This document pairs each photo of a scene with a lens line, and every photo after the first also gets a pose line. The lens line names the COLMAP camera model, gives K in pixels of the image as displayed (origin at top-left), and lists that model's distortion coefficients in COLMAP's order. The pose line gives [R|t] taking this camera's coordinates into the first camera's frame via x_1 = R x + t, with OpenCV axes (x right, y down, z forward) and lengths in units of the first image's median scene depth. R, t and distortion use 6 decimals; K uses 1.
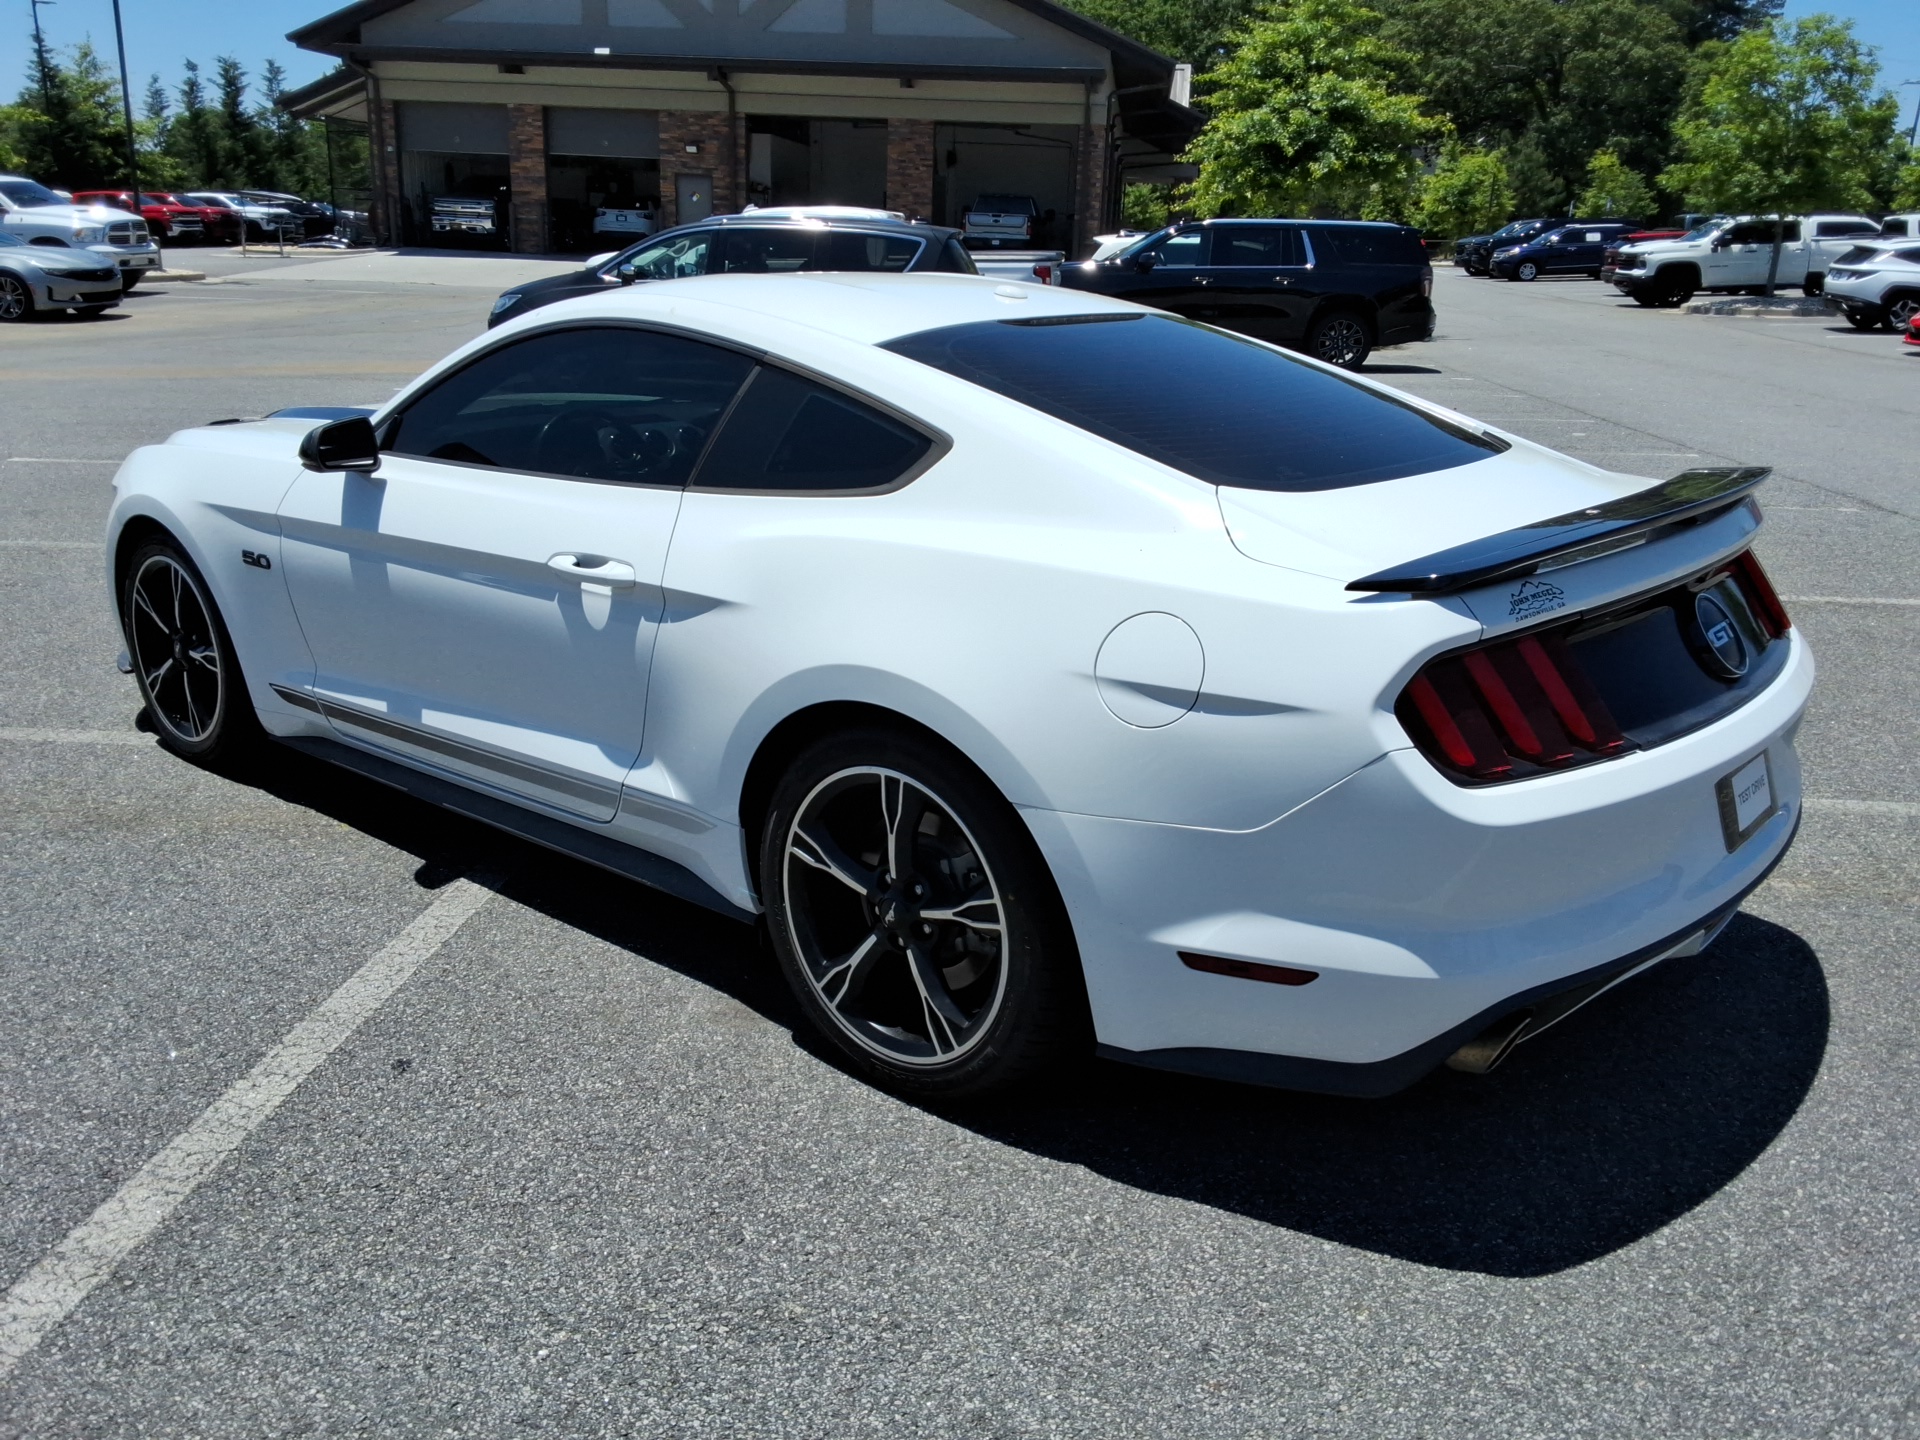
lens RADIAL K [[1515.5, 0, 977.6], [0, 1515.5, 712.1], [0, 0, 1]] dist [0.094073, -0.144664]
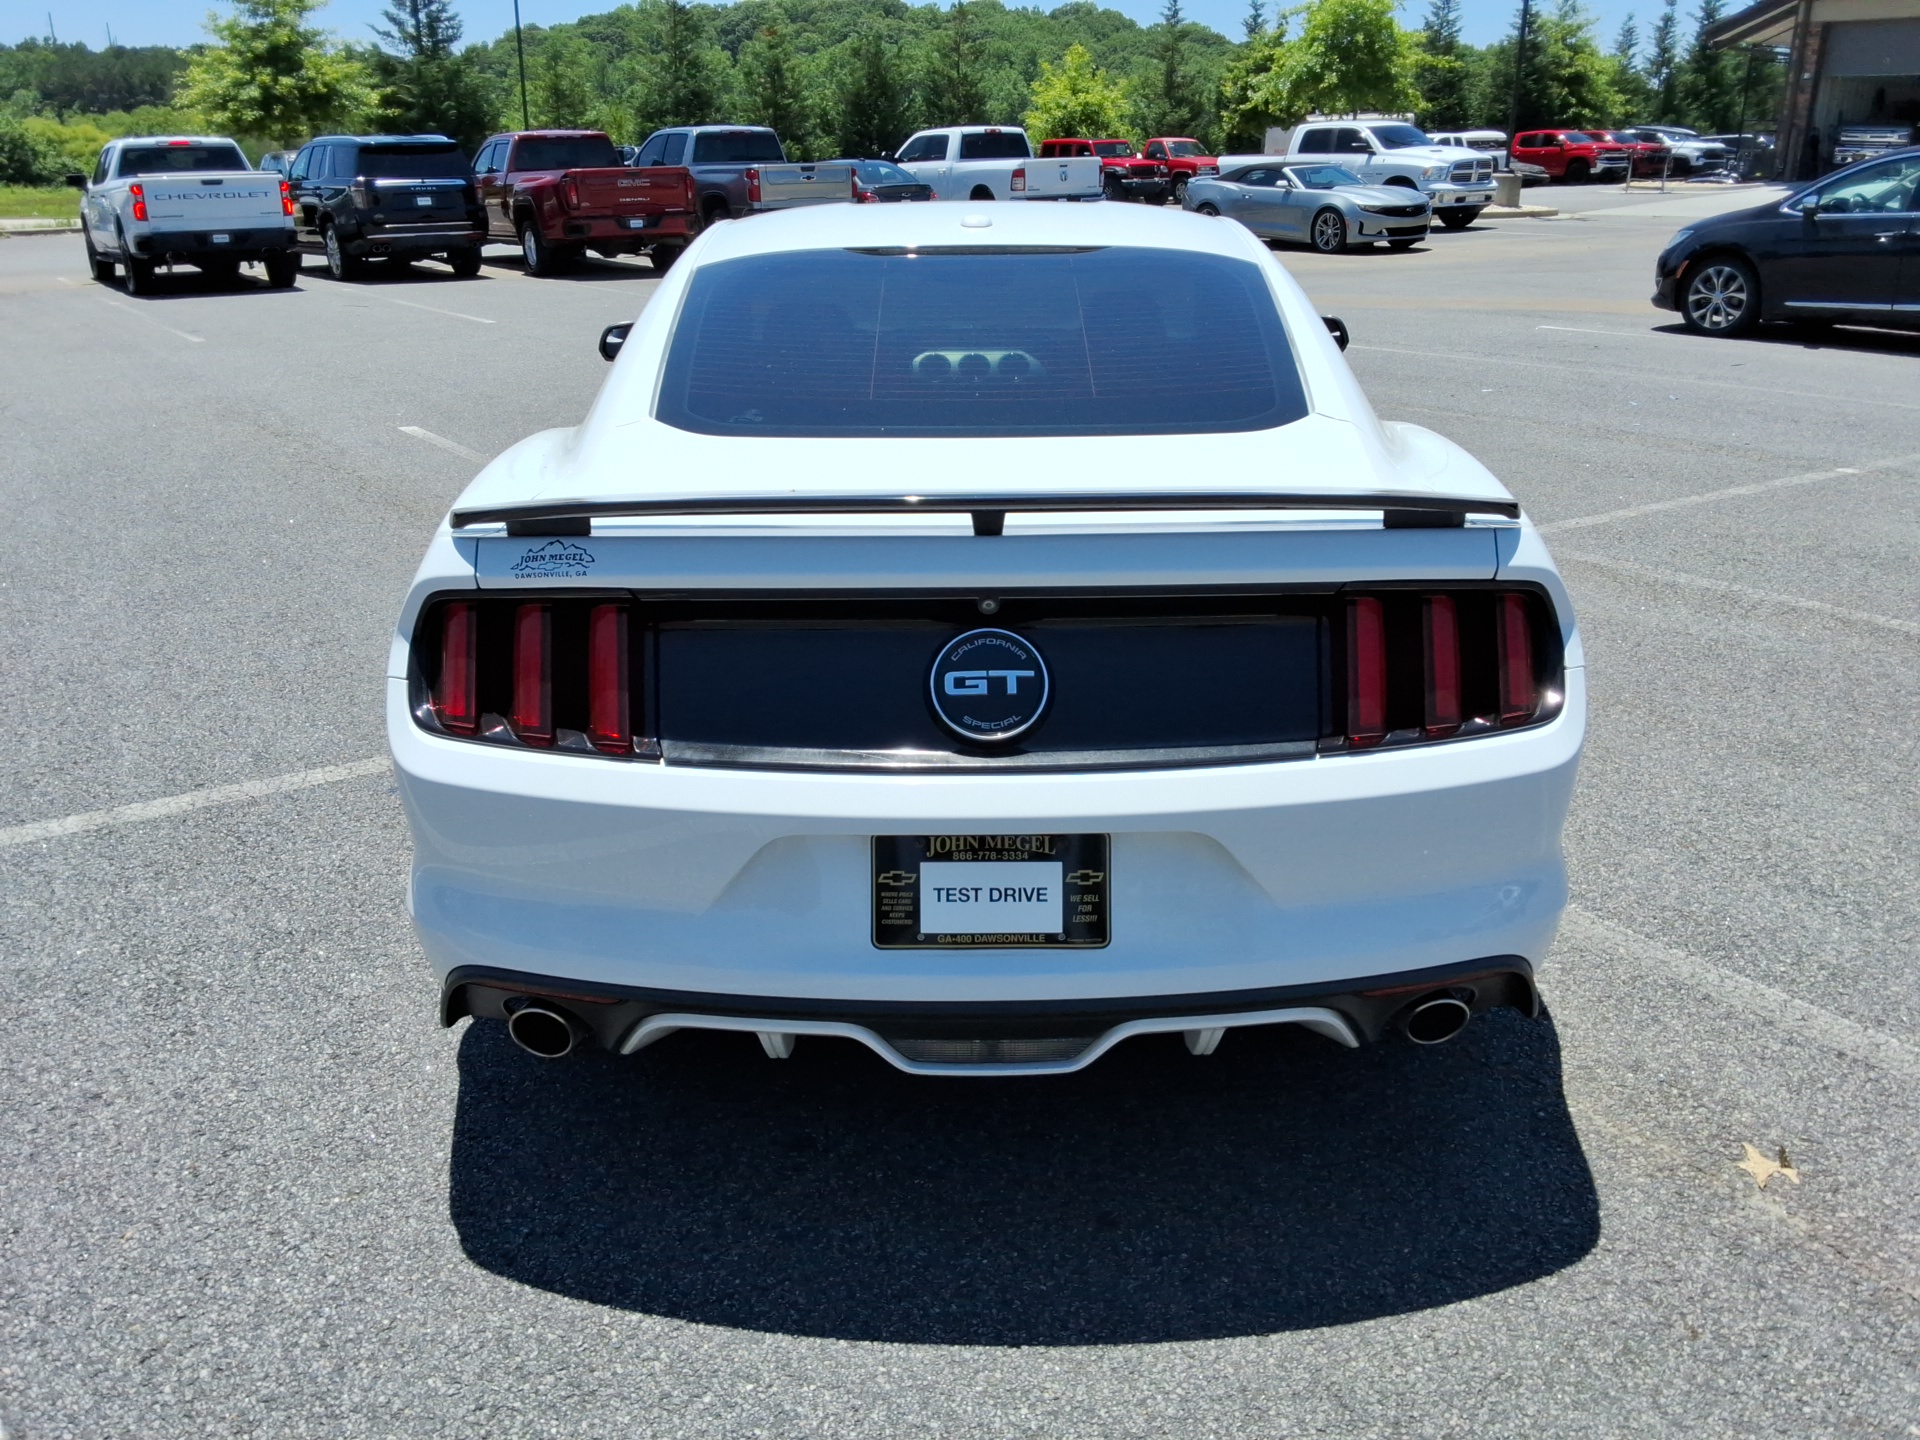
lens RADIAL K [[1515.5, 0, 977.6], [0, 1515.5, 712.1], [0, 0, 1]] dist [0.094073, -0.144664]
pose [[0.653140, 0.235380, -0.719725, 0.087948], [-0.208113, 0.969659, 0.128260, -0.011347], [0.728078, 0.066012, 0.682309, 0.041675]]
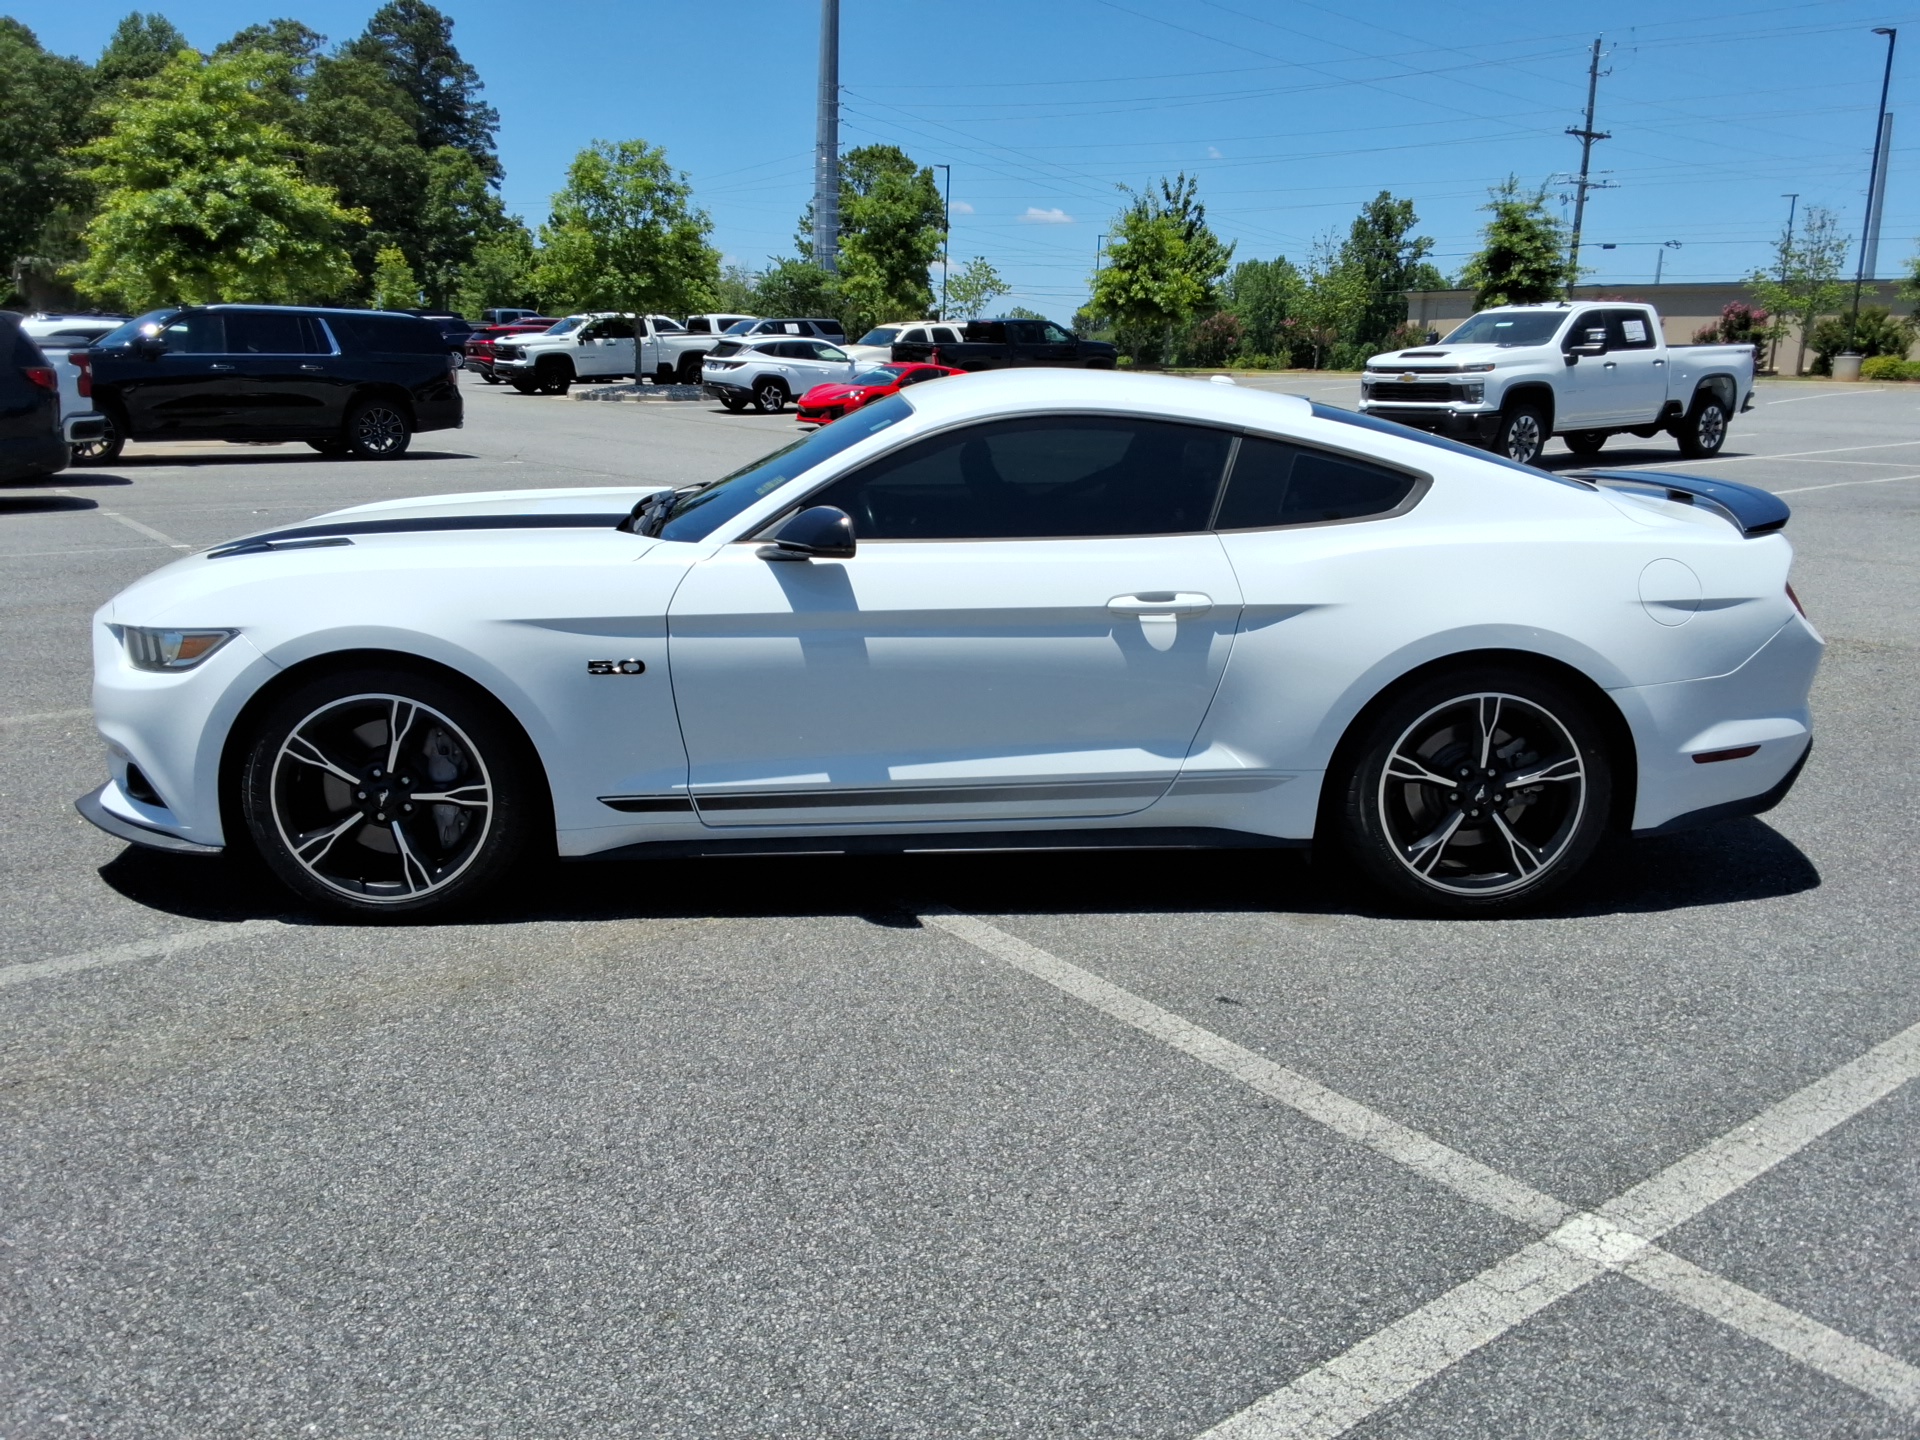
lens RADIAL K [[1516.8, 0, 974.8], [0, 1516.8, 712.1], [0, 0, 1]] dist [0.104352, -0.165797]
pose [[0.734042, -0.154697, 0.661250, -0.124306], [0.190392, 0.981538, 0.018277, -0.005859], [-0.651869, 0.112481, 0.749943, 0.017049]]
